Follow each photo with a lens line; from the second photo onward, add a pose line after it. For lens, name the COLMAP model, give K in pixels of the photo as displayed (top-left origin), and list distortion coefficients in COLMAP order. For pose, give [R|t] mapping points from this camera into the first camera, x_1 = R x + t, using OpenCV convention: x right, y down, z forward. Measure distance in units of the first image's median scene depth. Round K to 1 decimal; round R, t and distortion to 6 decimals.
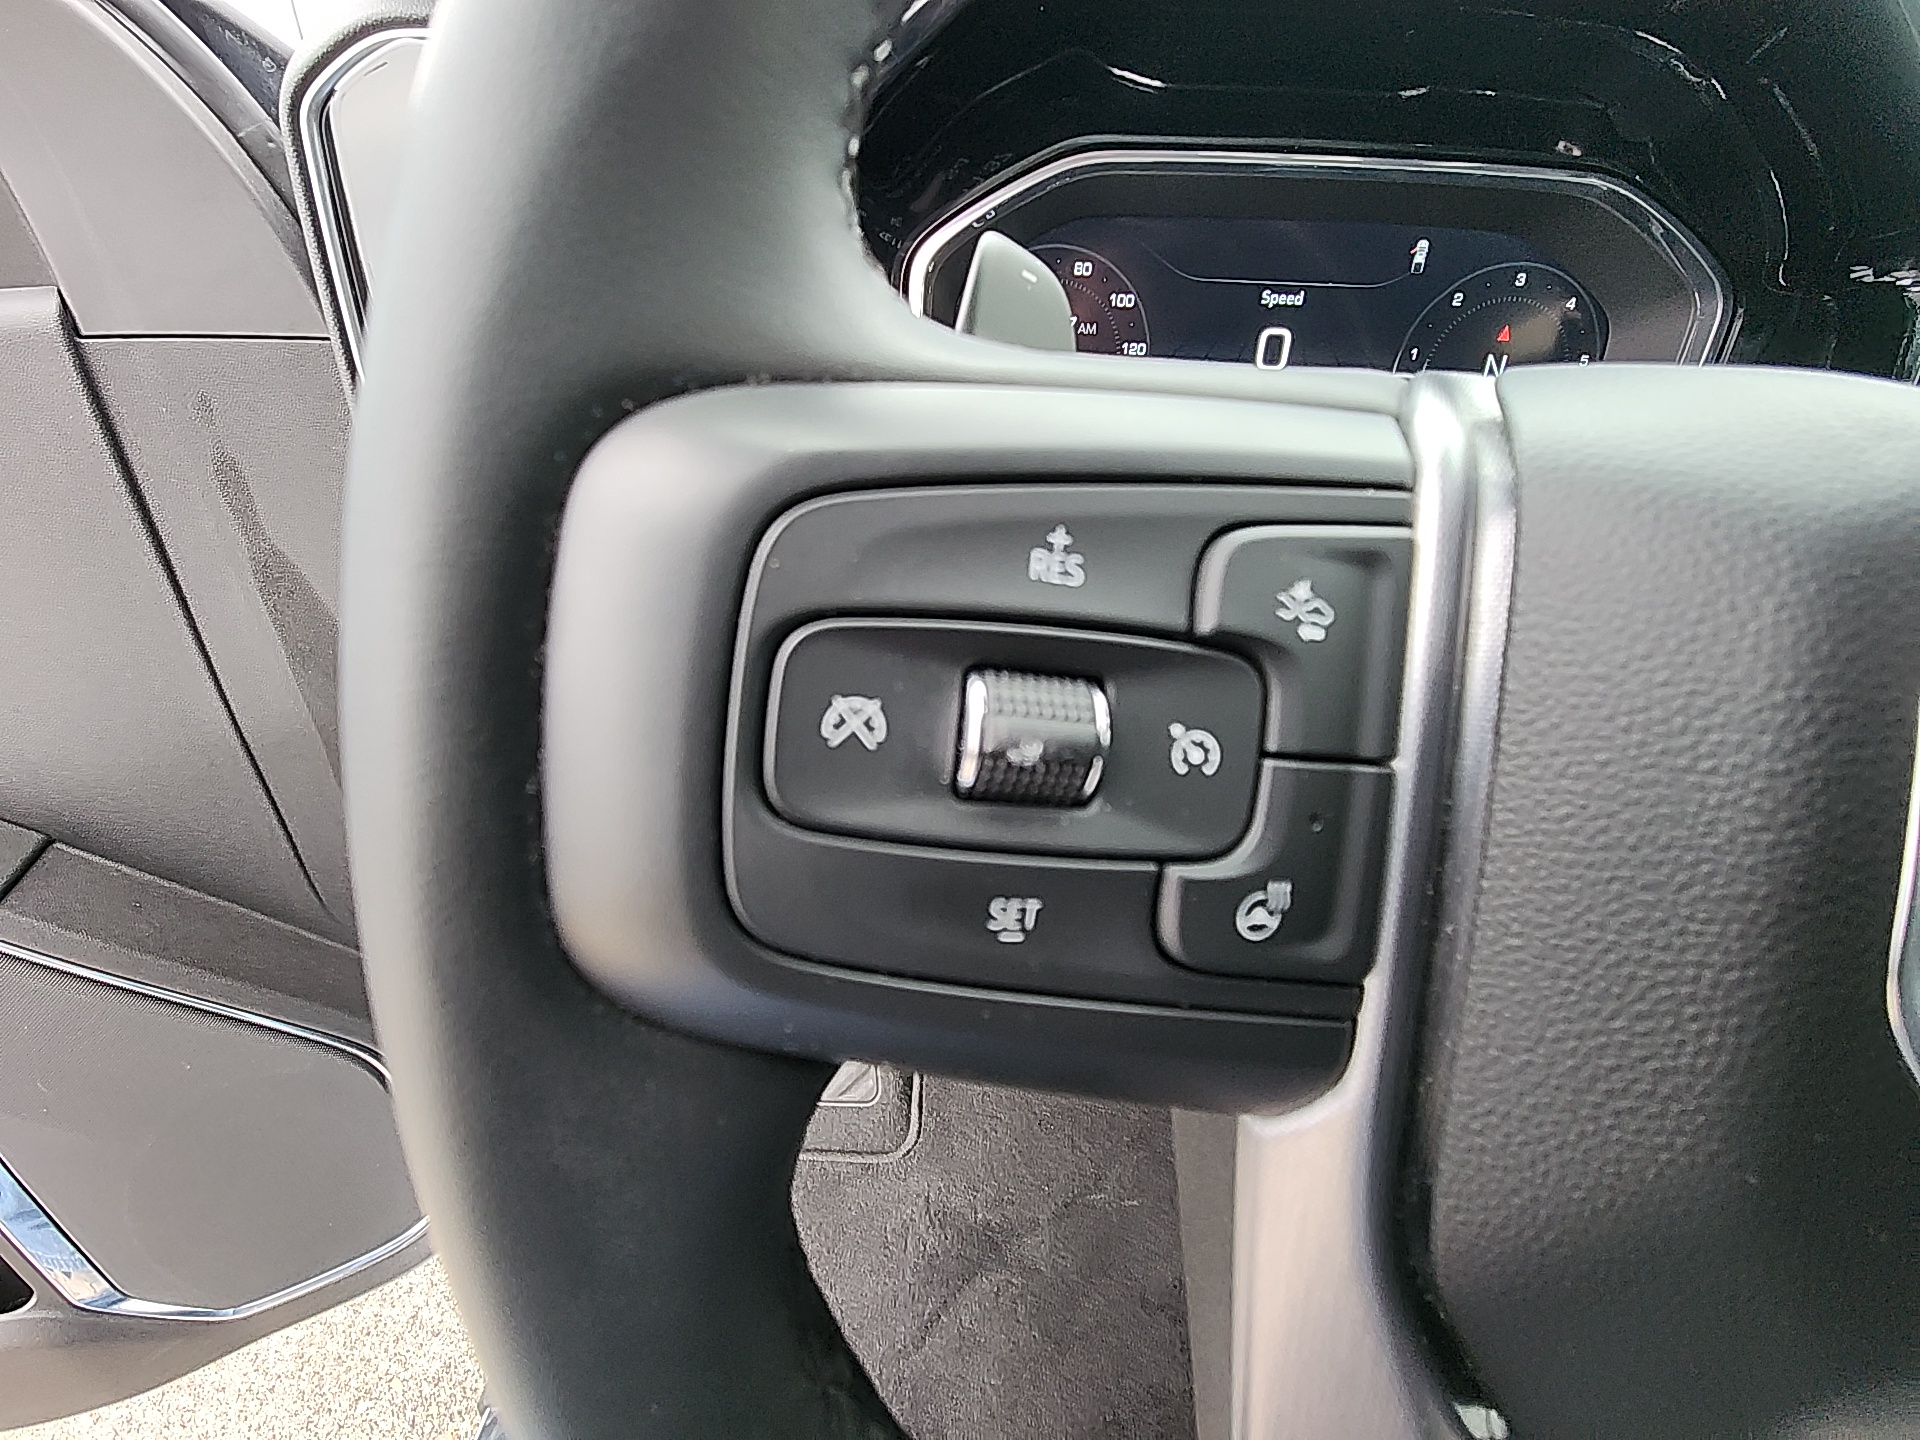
lens RADIAL K [[773.5, 0, 946.4], [0, 773.5, 697.6], [0, 0, 1]] dist [0.003862, -0.002315]
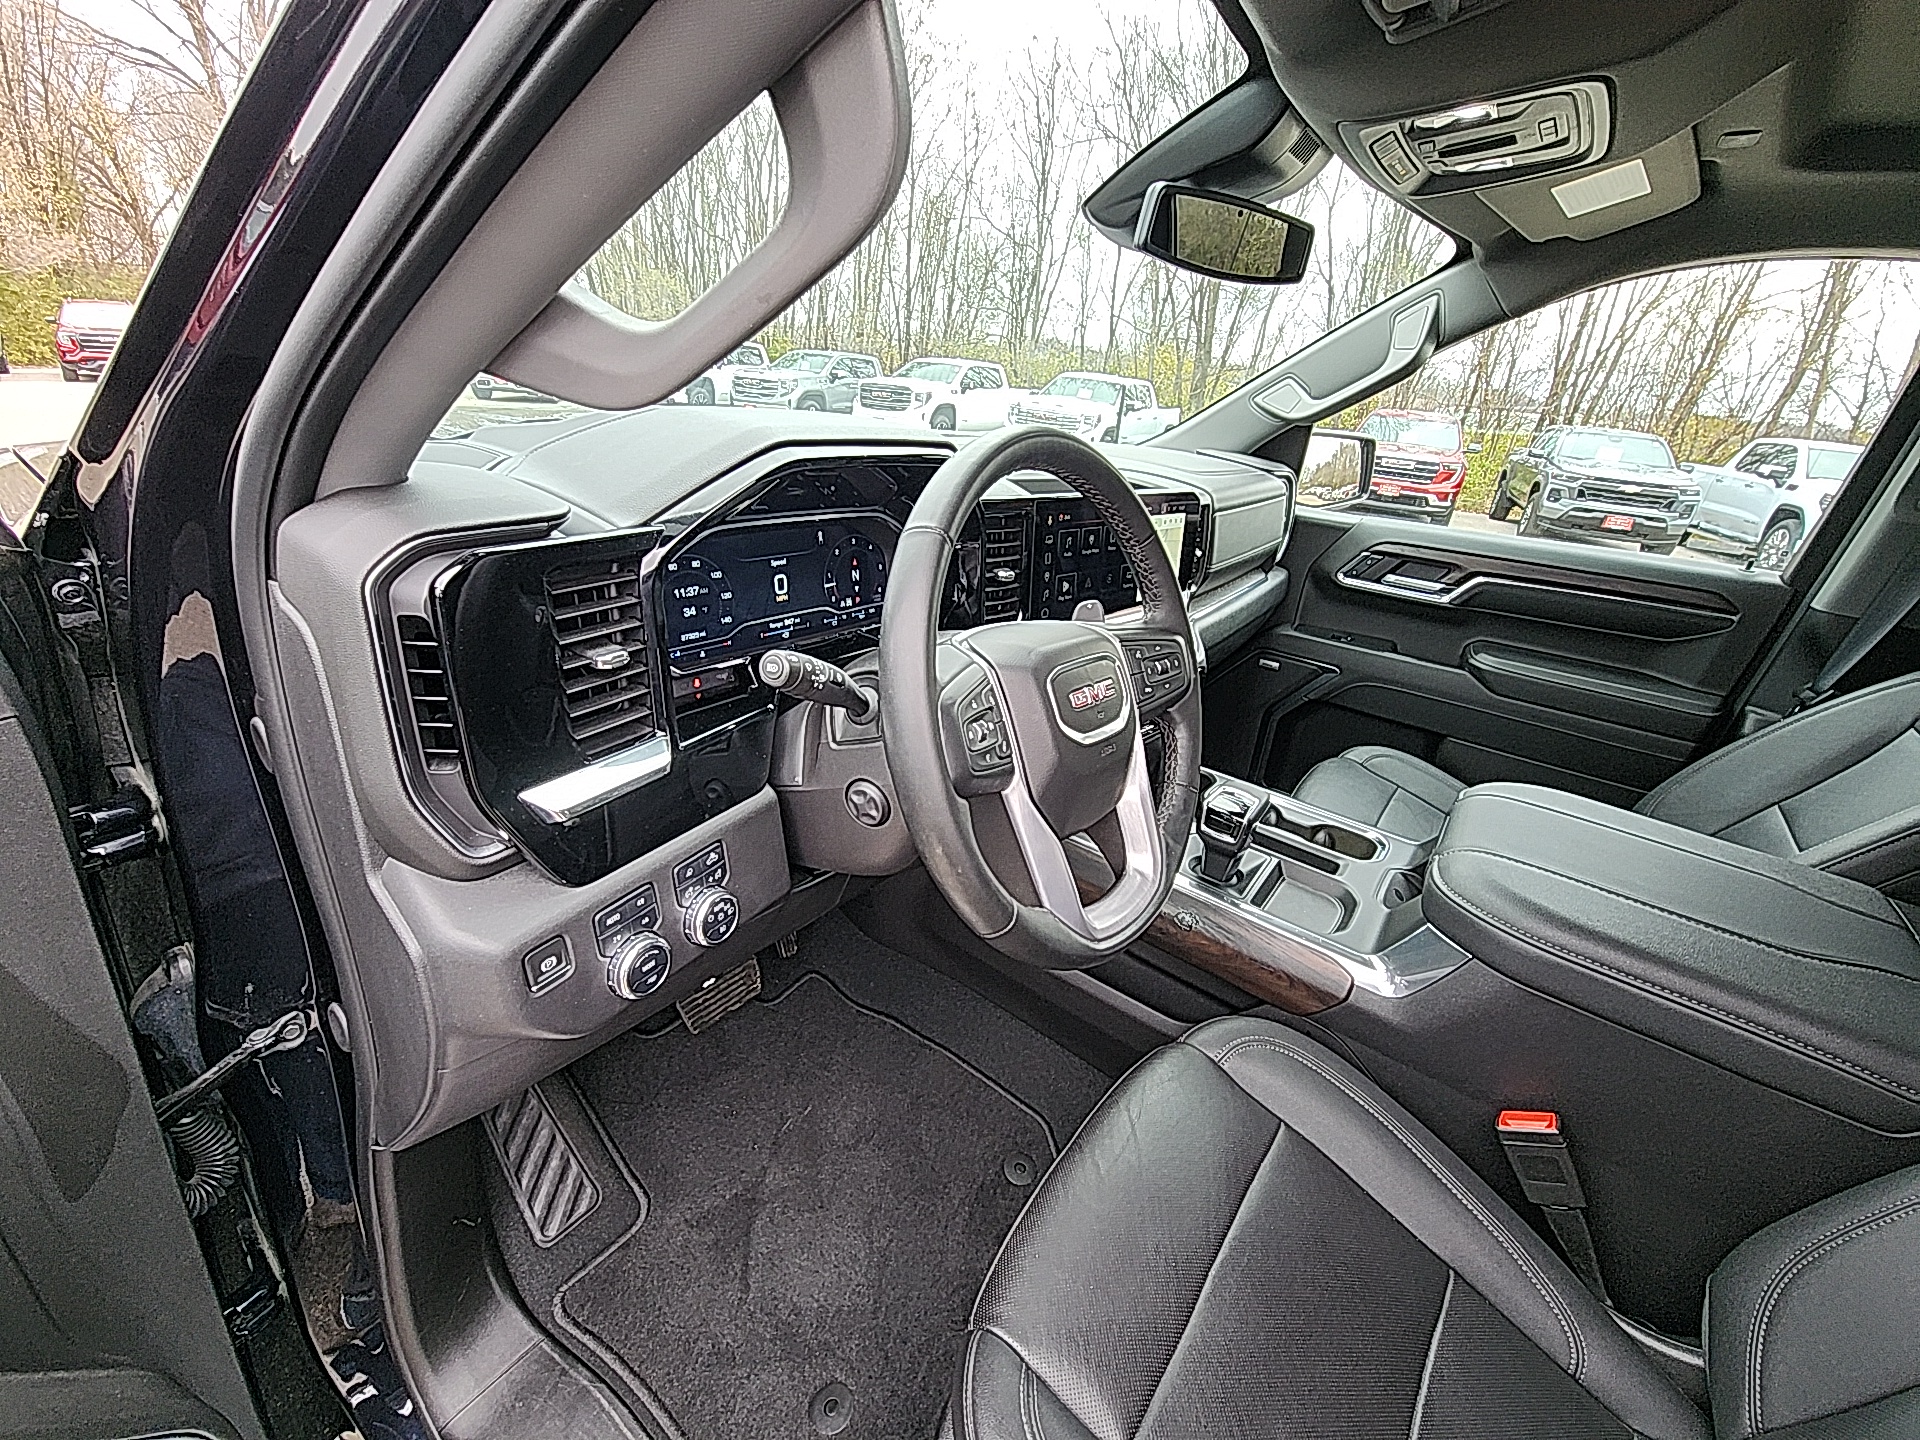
lens RADIAL K [[769.8, 0, 949.6], [0, 769.8, 700.9], [0, 0, 1]] dist [0.009084, -0.007131]
pose [[0.587767, -0.287037, 0.756399, -0.998130], [0.357008, 0.931014, 0.075883, -0.152028], [-0.725999, 0.225439, 0.649694, -0.631867]]
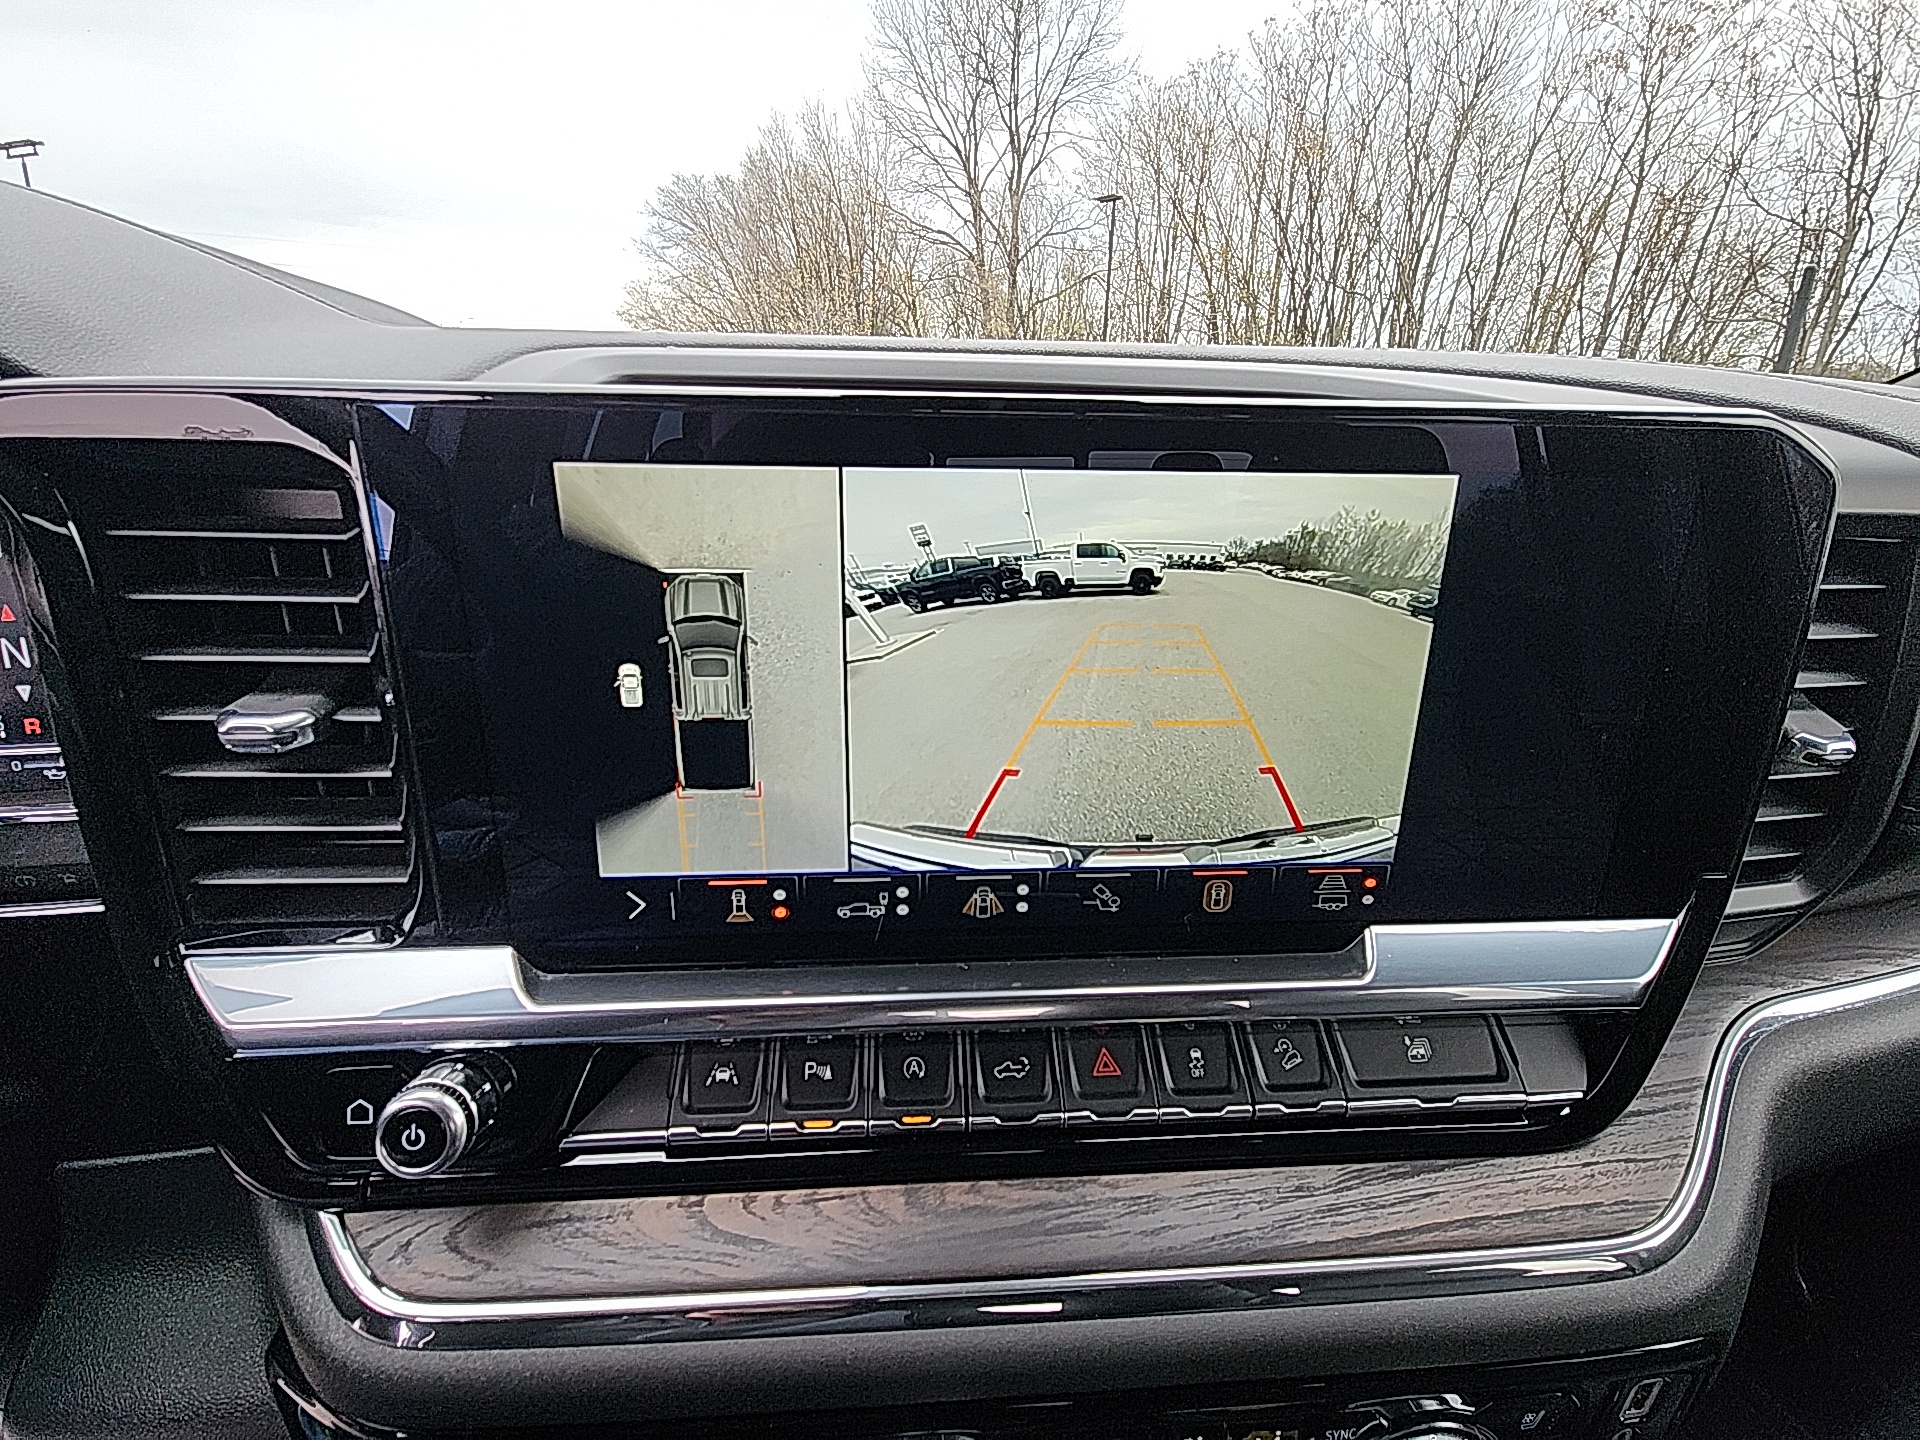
lens RADIAL K [[769.8, 0, 950.8], [0, 769.8, 704.4], [0, 0, 1]] dist [0.009084, -0.007131]
pose [[0.973936, -0.092057, 0.207303, 1.479240], [0.128100, 0.977469, -0.167765, -0.127461], [-0.187188, 0.189948, 0.963784, 0.093281]]
